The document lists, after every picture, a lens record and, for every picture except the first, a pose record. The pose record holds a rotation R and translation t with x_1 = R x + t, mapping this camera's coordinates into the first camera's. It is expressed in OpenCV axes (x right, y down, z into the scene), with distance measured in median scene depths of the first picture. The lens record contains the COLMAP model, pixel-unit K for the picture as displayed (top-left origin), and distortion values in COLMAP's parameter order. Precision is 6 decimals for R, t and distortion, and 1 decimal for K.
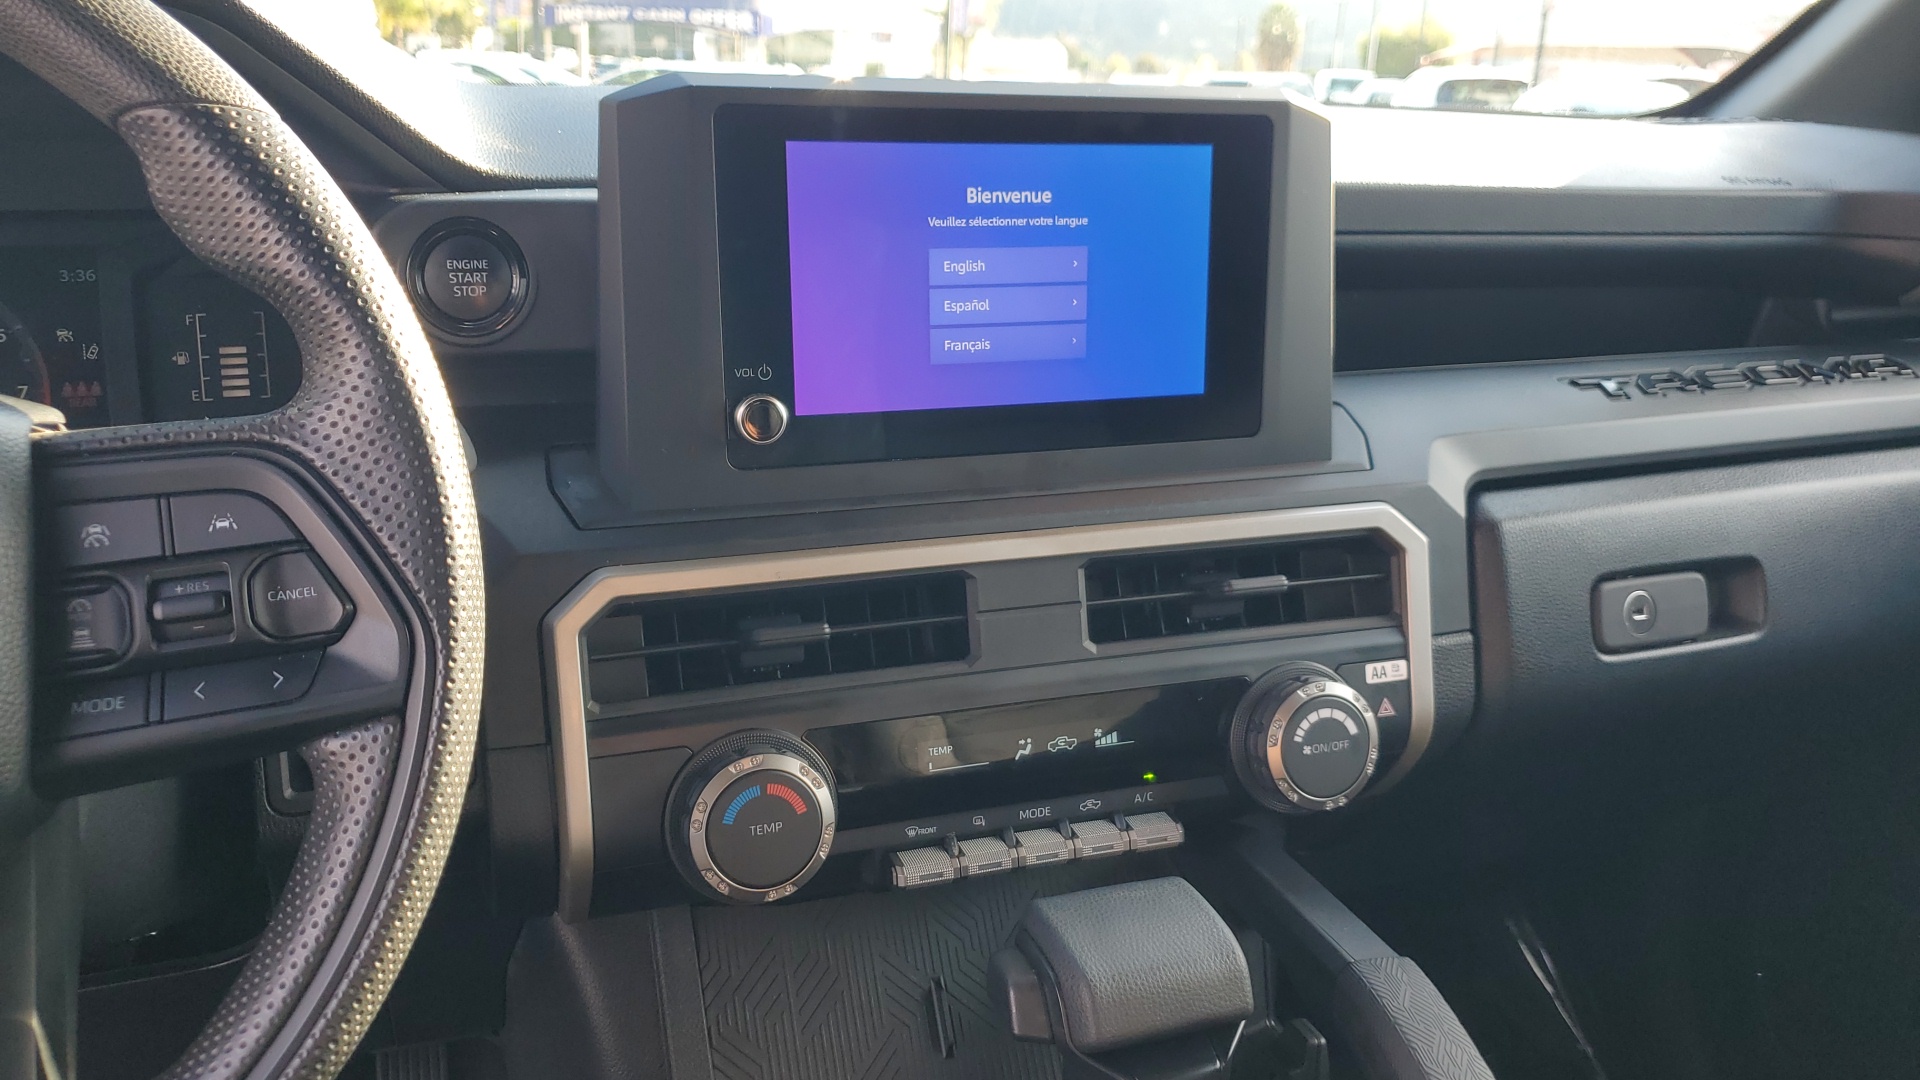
lens RADIAL K [[1523.5, 0, 935.6], [0, 1523.5, 539.6], [0, 0, 1]] dist [0.096069, -0.176959]
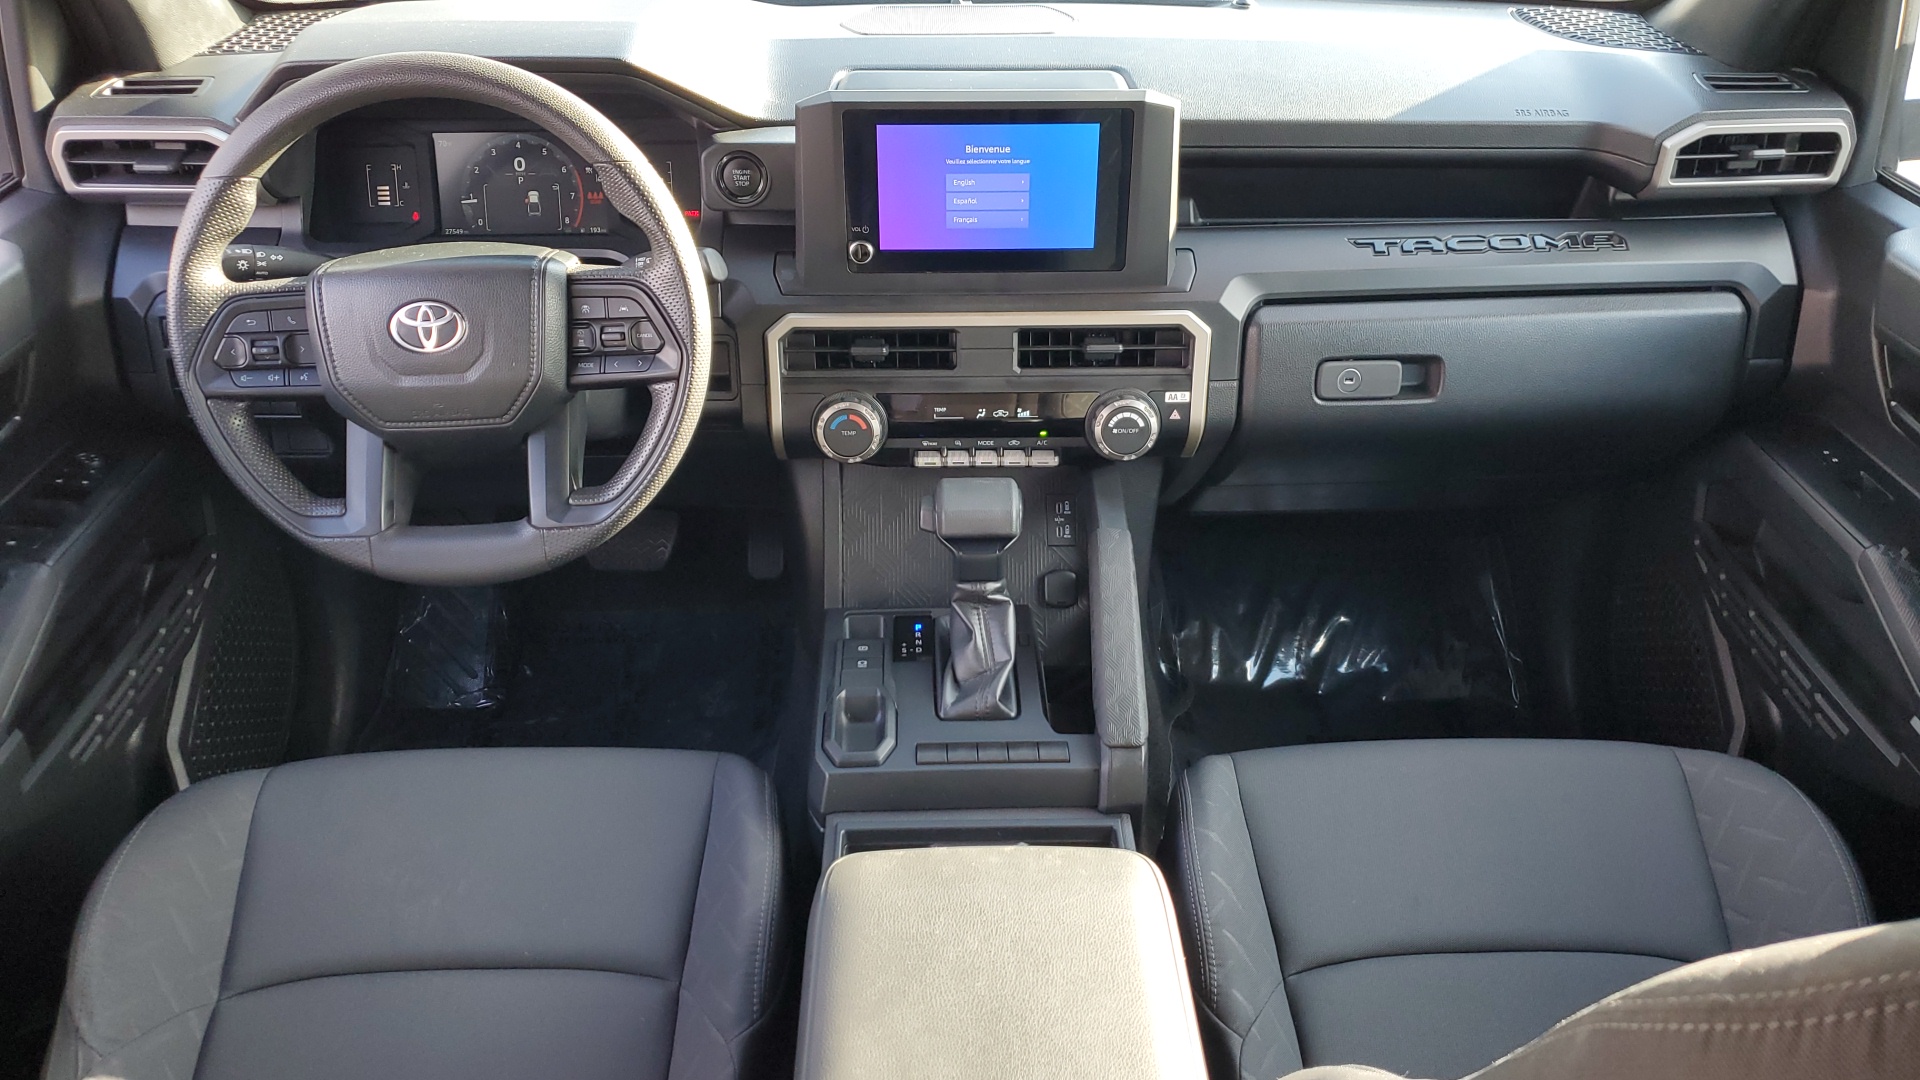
lens RADIAL K [[1523.5, 0, 935.6], [0, 1523.5, 539.6], [0, 0, 1]] dist [0.096069, -0.176959]
pose [[0.937796, 0.161817, -0.307172, 0.697791], [-0.071597, 0.955862, 0.284958, -0.303342], [0.339725, -0.245240, 0.907989, -1.023947]]
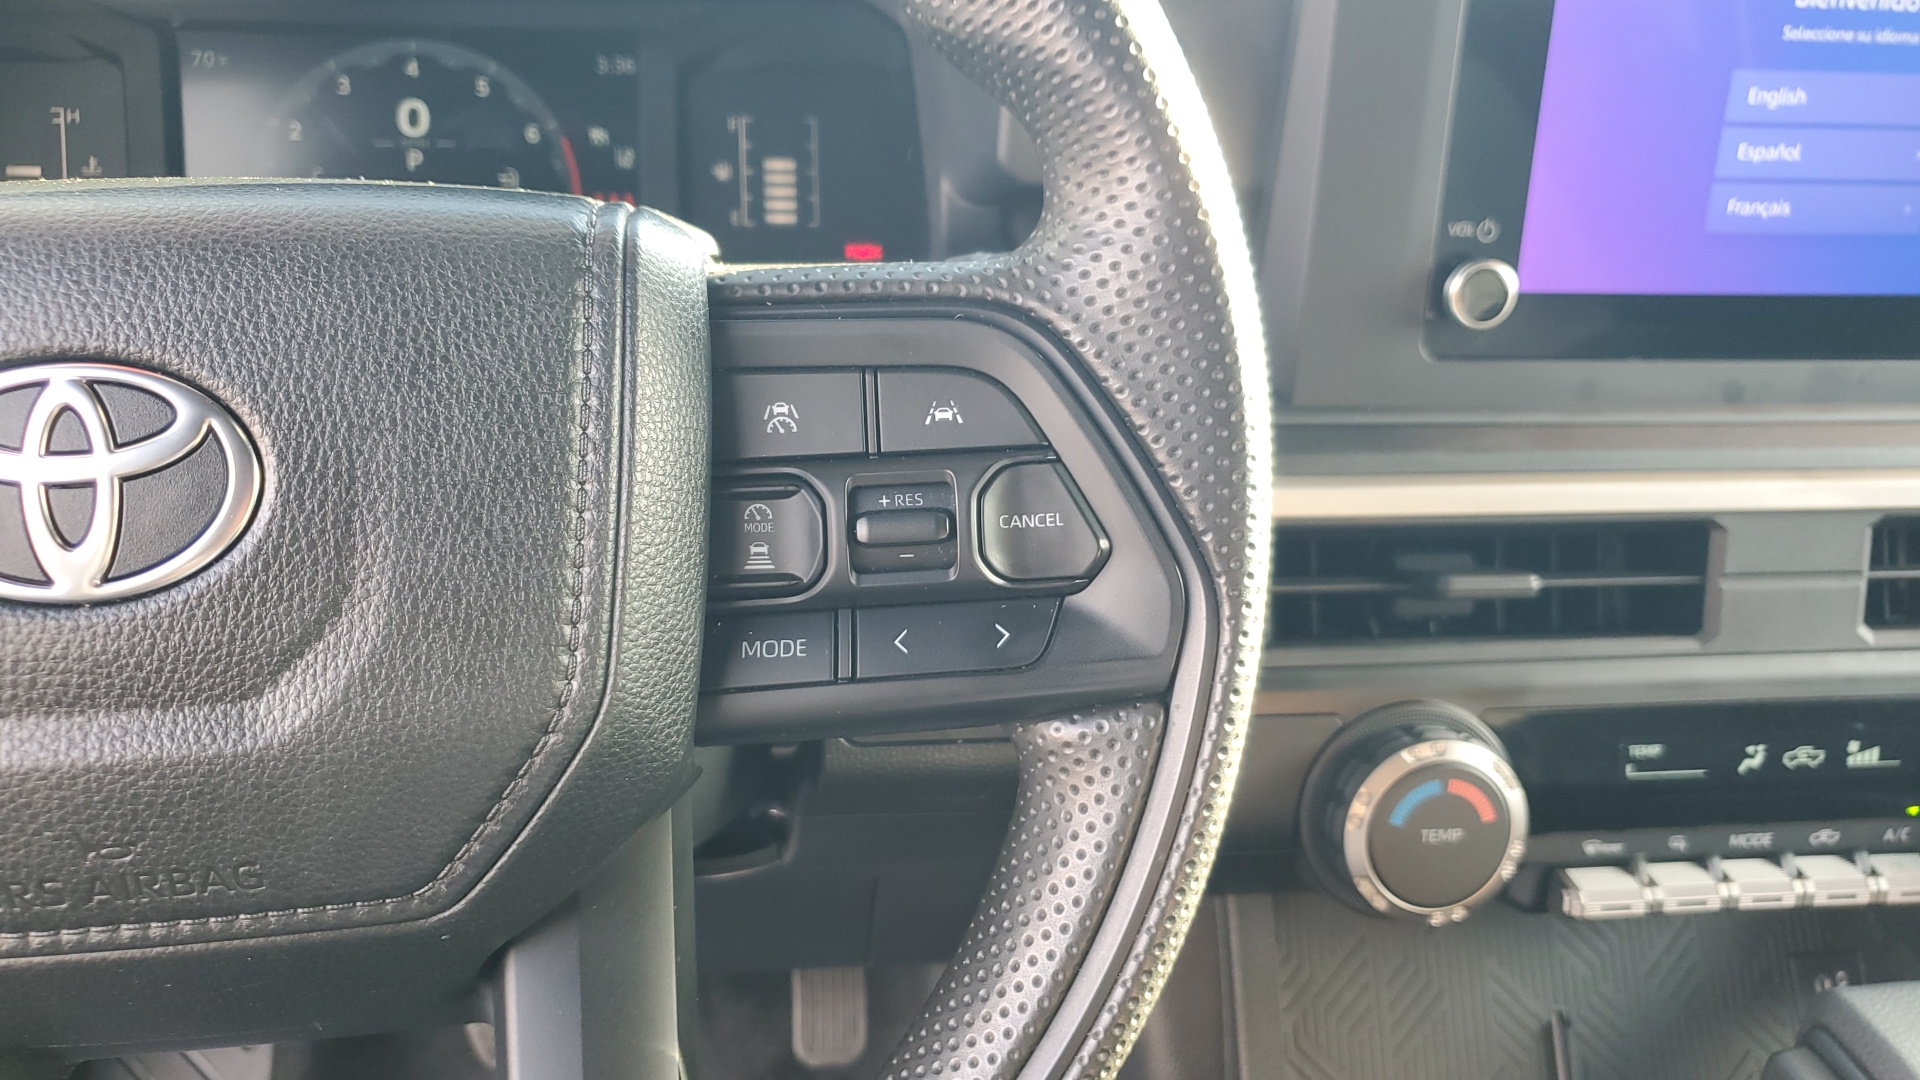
lens RADIAL K [[1553.7, 0, 931.1], [0, 1553.7, 568.1], [0, 0, 1]] dist [0.007396, 0.007267]
pose [[0.977910, 0.100923, -0.183049, -0.212472], [-0.079200, 0.989322, 0.122348, -0.017708], [0.193442, -0.105147, 0.975461, 0.184453]]
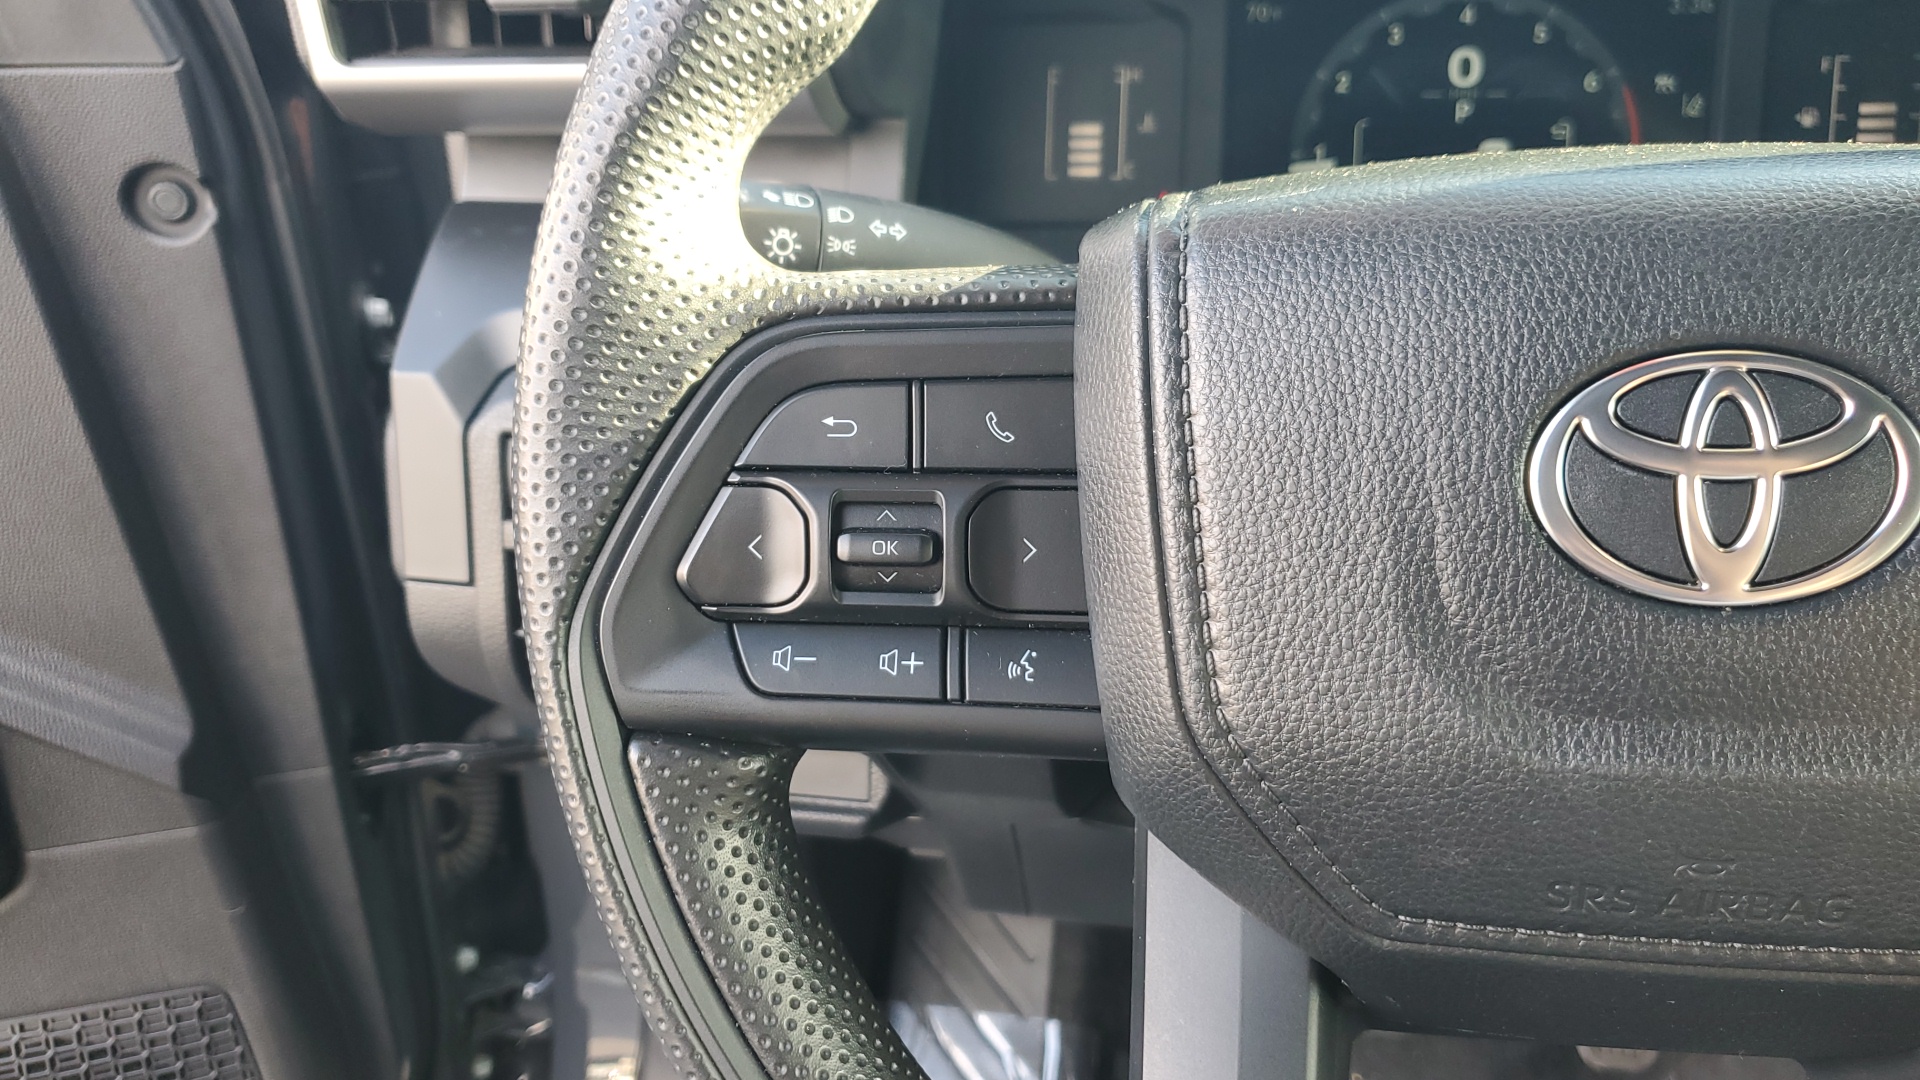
lens RADIAL K [[1514.9, 0, 960.0], [0, 1514.9, 540.0], [0, 0, 1]] dist [0.098667, -0.176851]
pose [[0.853286, 0.175286, -0.491100, -0.470692], [-0.100038, 0.979341, 0.175735, -0.005413], [0.511758, -0.100823, 0.853193, 0.121483]]
